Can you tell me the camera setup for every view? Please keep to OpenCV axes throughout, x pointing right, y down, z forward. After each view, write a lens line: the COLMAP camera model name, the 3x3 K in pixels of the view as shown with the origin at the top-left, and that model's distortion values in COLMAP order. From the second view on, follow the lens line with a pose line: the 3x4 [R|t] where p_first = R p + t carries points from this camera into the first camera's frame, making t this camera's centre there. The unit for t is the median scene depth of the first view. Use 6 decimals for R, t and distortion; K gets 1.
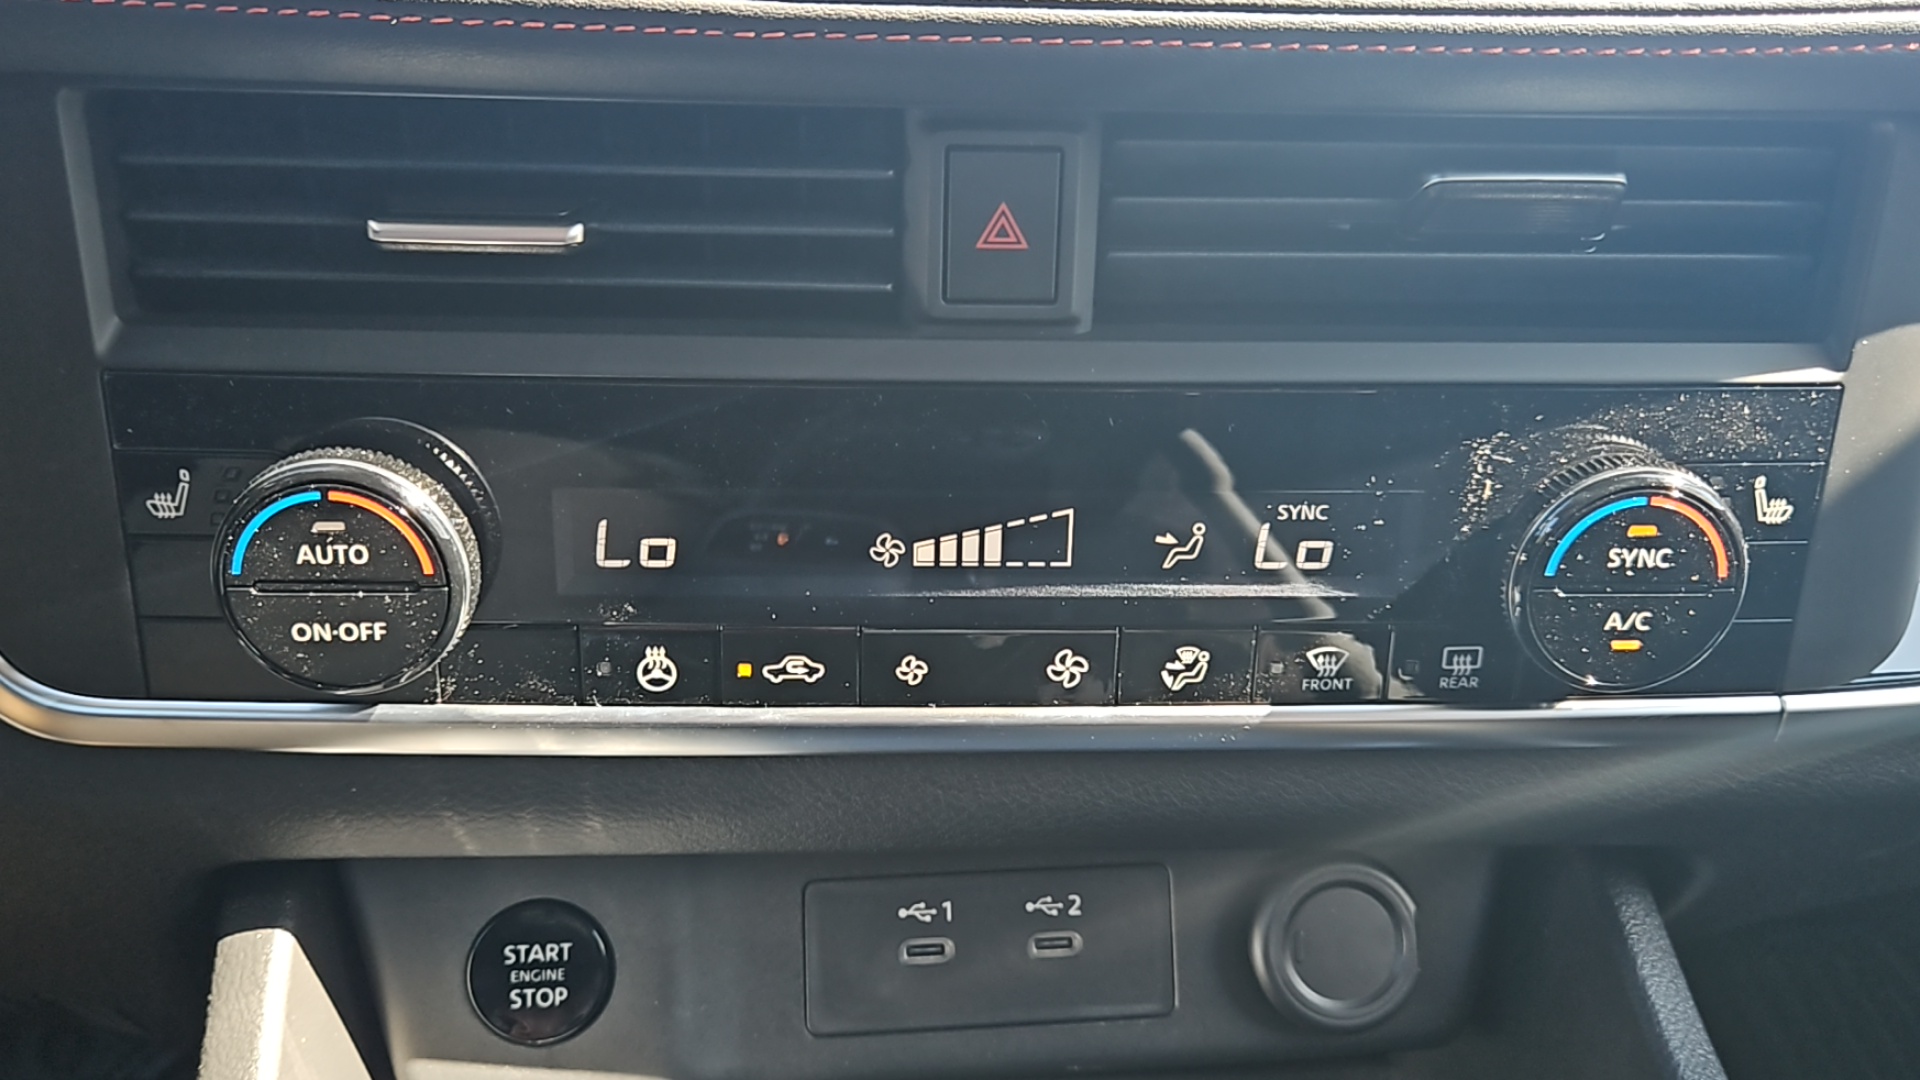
lens RADIAL K [[1743.5, 0, 966.7], [0, 1743.5, 541.3], [0, 0, 1]] dist [0.039969, -0.010168]
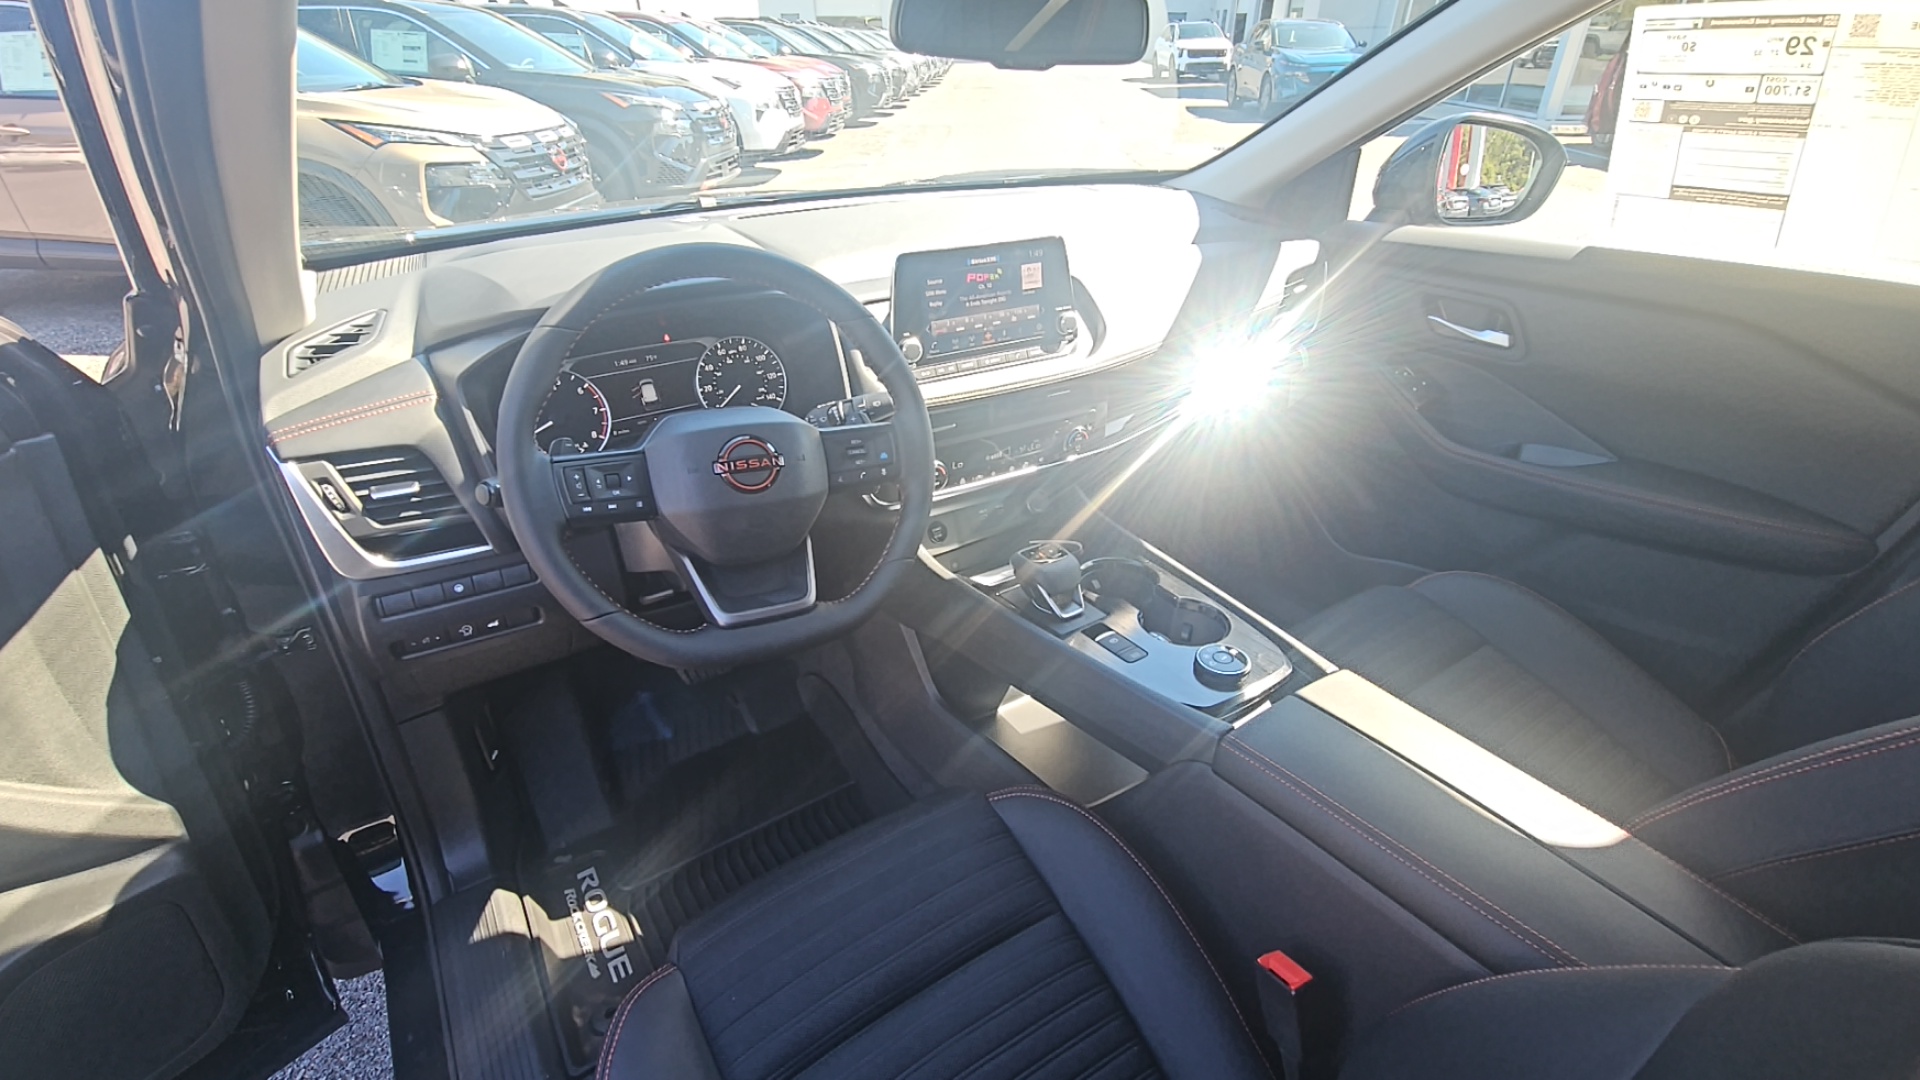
lens RADIAL K [[859.0, 0, 951.2], [0, 859.0, 545.4], [0, 0, 1]] dist [0.013474, -0.009938]
pose [[0.893707, -0.249278, 0.373027, -1.576034], [0.180185, 0.960864, 0.210413, -0.417250], [-0.410879, -0.120834, 0.903647, -2.156219]]
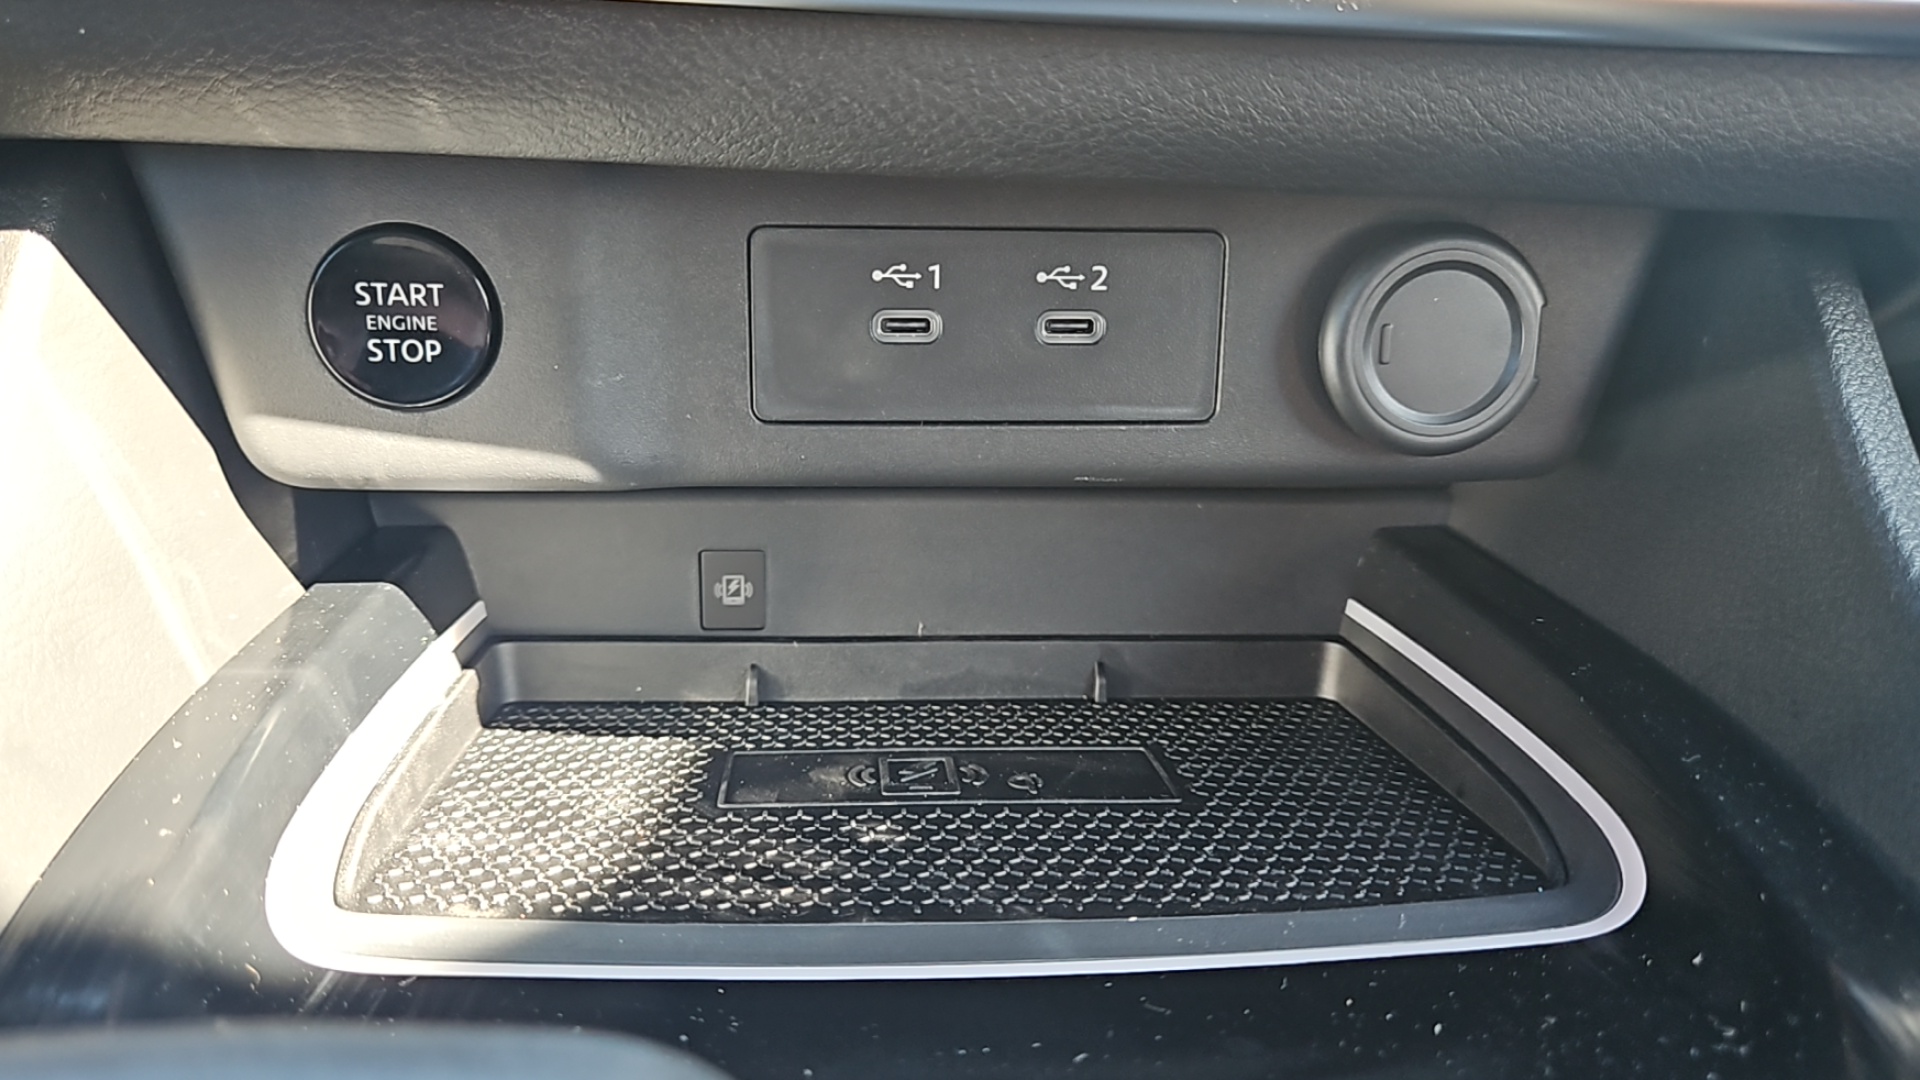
lens RADIAL K [[1474.1, 0, 966.6], [0, 1474.1, 537.4], [0, 0, 1]] dist [0.033041, -0.025547]
pose [[0.998139, 0.055579, -0.025081, 0.030467], [-0.044995, 0.948950, 0.312202, 0.136832], [0.041153, -0.310493, 0.949685, 0.400523]]
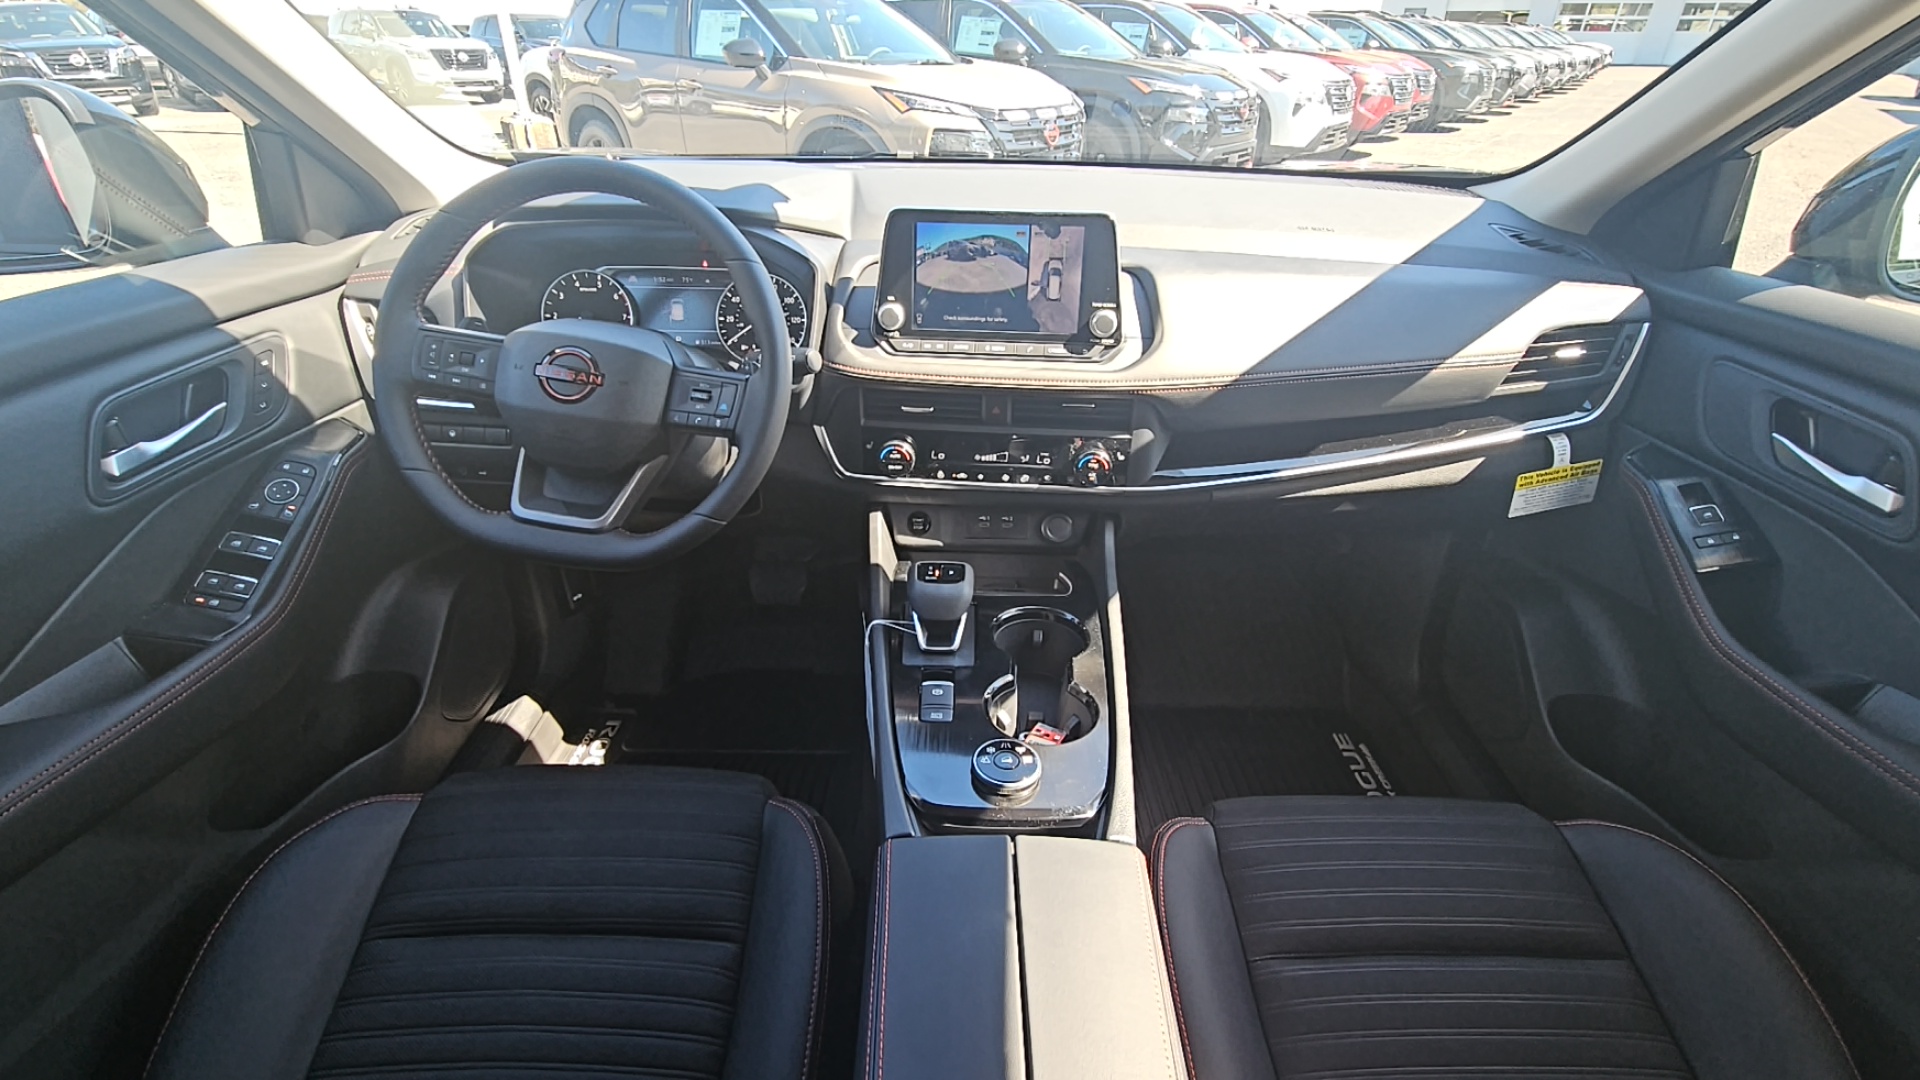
lens RADIAL K [[859.0, 0, 950.4], [0, 859.0, 532.8], [0, 0, 1]] dist [0.013474, -0.009938]
pose [[0.990103, 0.057843, -0.127867, 0.268171], [-0.036313, 0.985674, 0.164709, -0.232705], [0.135562, -0.158436, 0.978019, -2.070181]]
